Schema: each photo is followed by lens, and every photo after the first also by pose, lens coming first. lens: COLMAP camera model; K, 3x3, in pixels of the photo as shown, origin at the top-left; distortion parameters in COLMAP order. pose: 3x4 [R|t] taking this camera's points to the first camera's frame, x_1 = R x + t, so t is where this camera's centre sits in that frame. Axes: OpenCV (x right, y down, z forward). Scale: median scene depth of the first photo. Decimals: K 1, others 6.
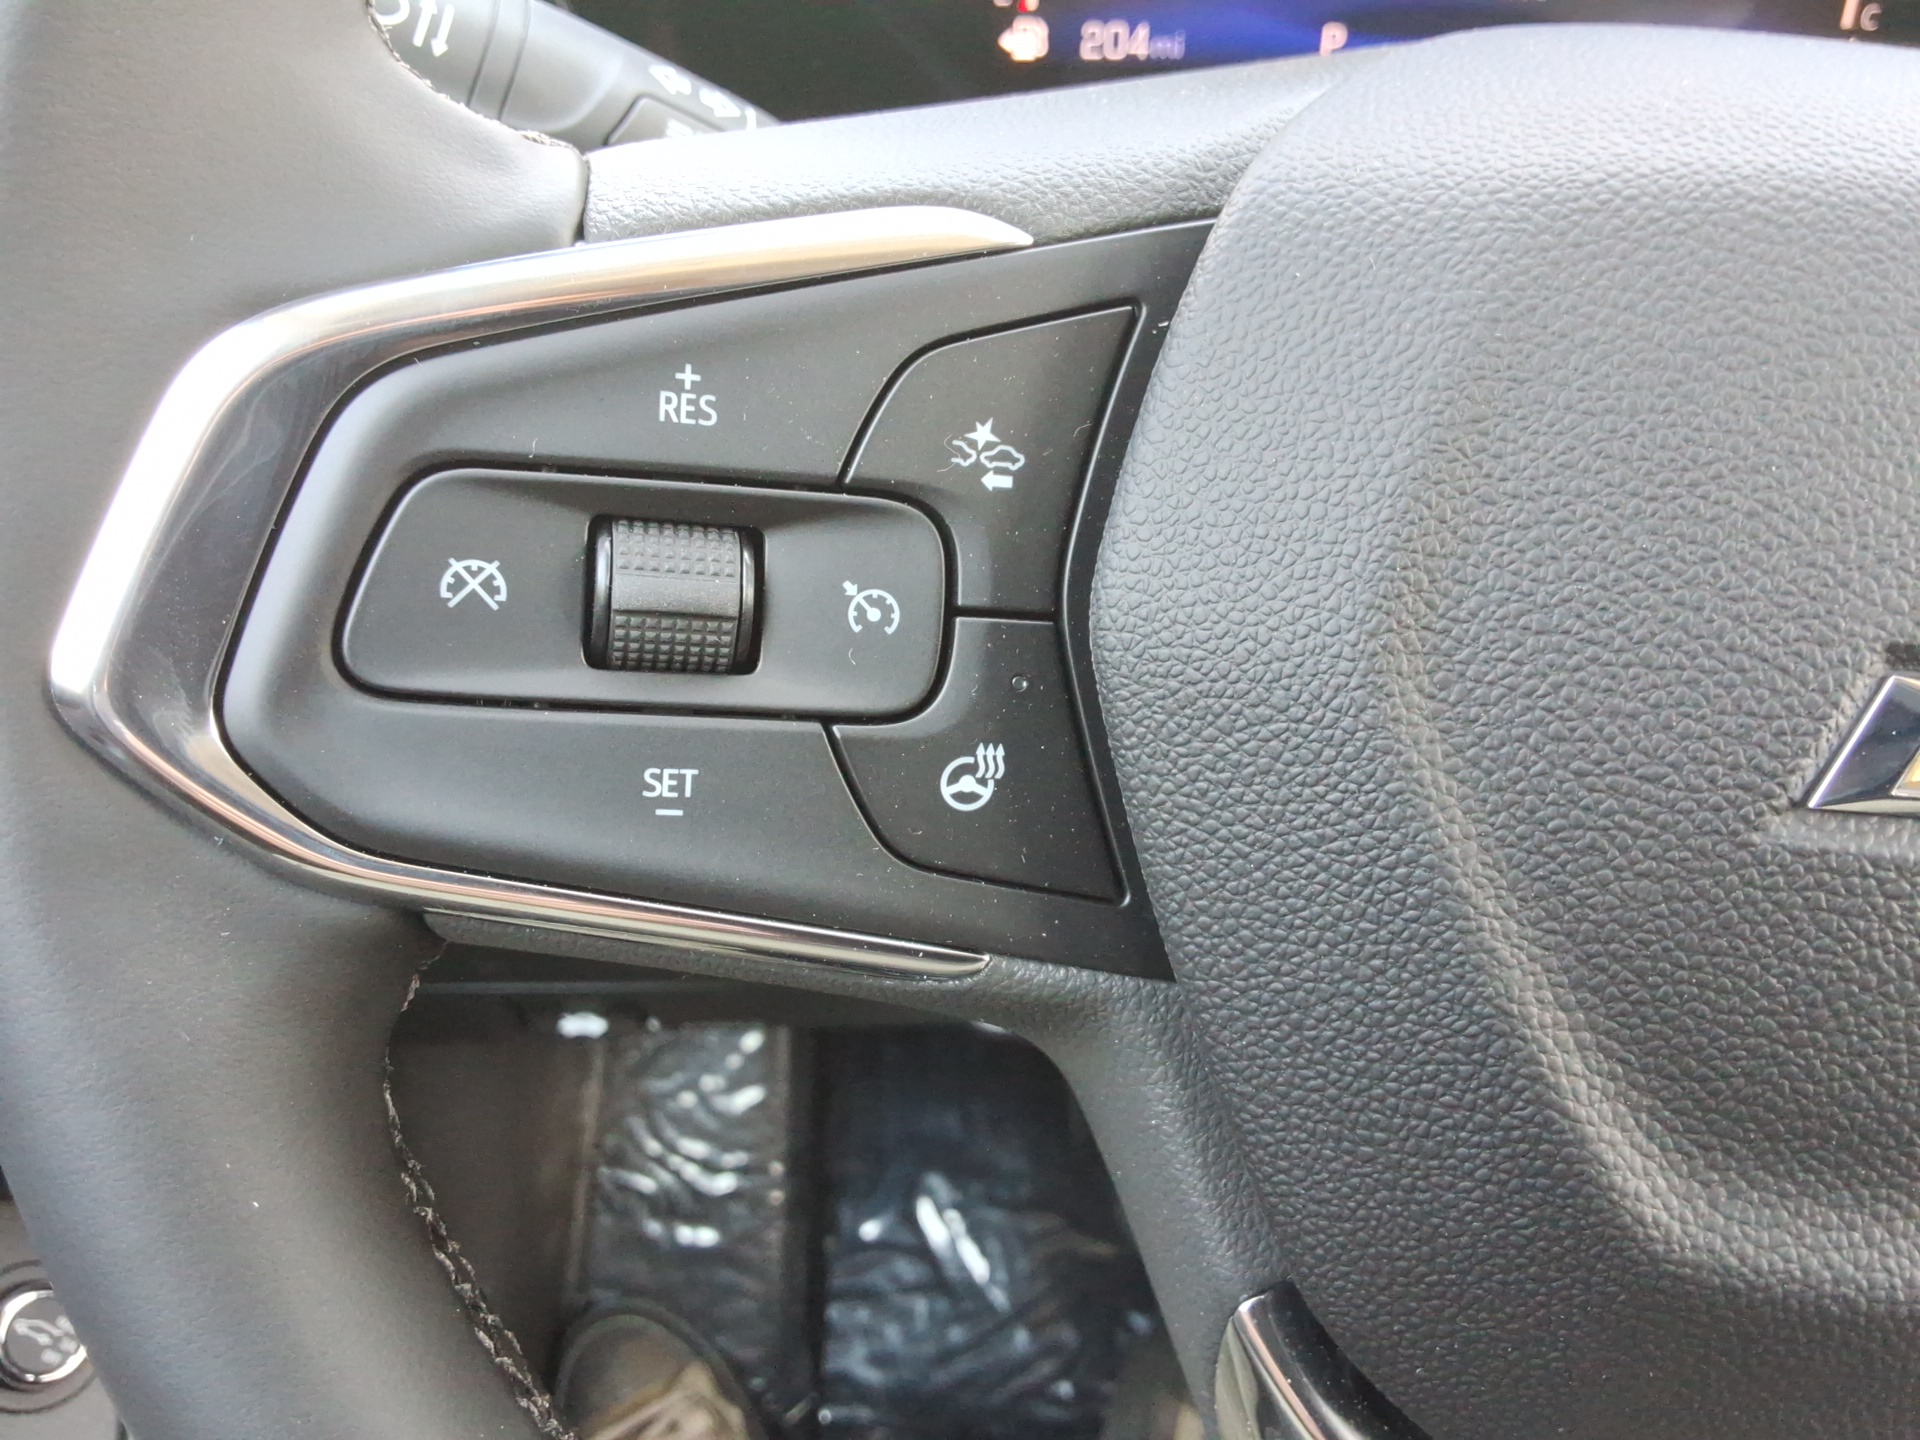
lens RADIAL K [[1576.8, 0, 964.7], [0, 1576.8, 724.8], [0, 0, 1]] dist [0.138879, -0.251981]
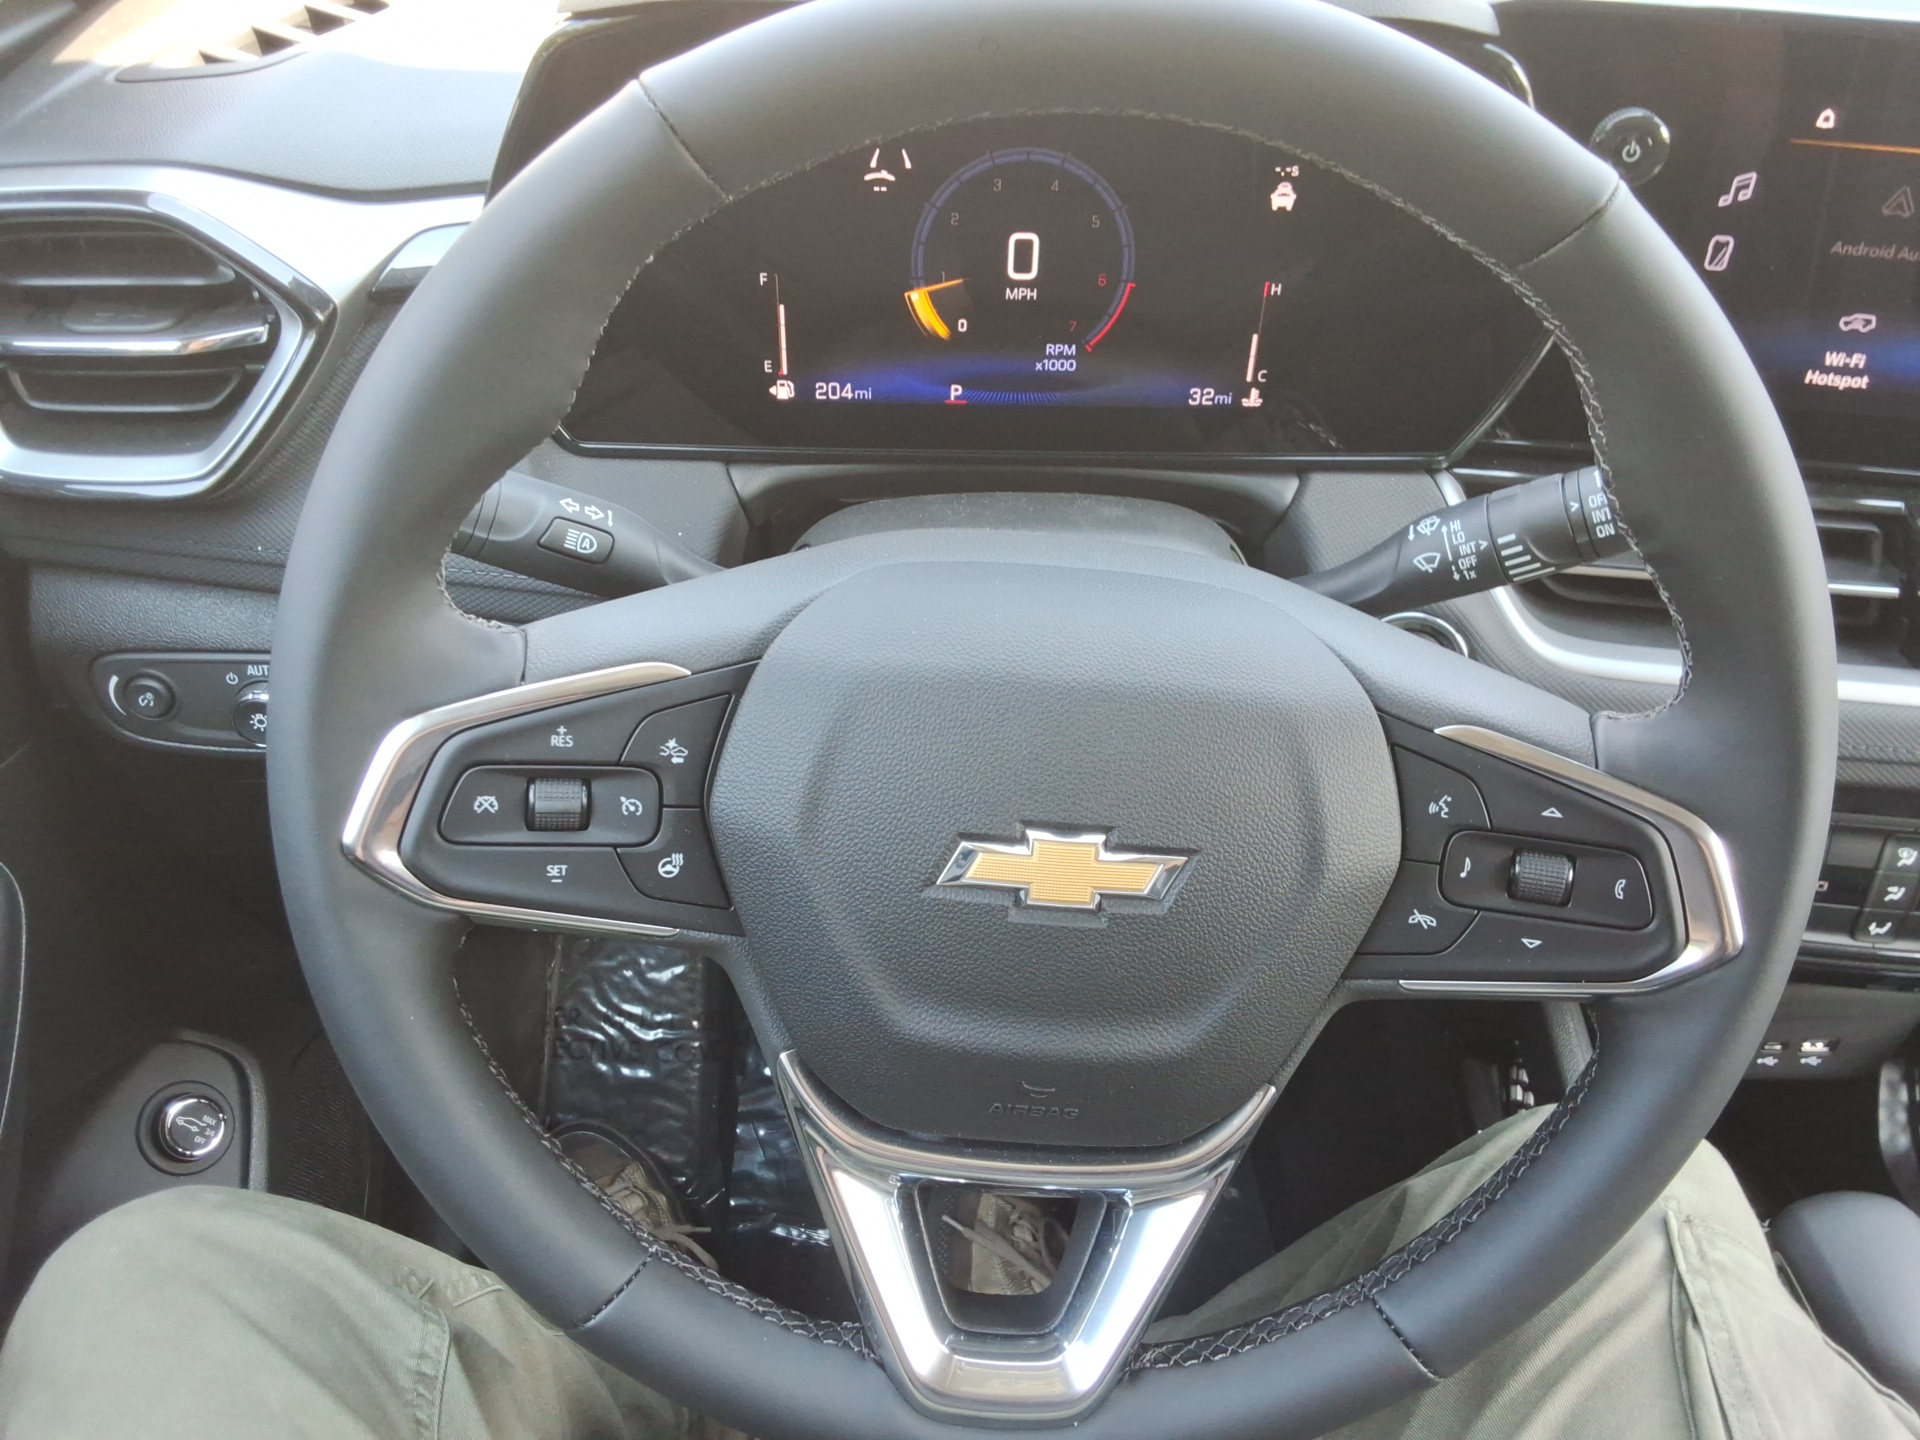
lens RADIAL K [[1523.8, 0, 973.1], [0, 1523.8, 723.0], [0, 0, 1]] dist [0.131037, -0.215150]
pose [[0.999525, 0.004924, 0.030425, 0.423364], [-0.007096, 0.997401, 0.071701, -0.385667], [-0.029993, -0.071883, 0.996962, -1.559880]]
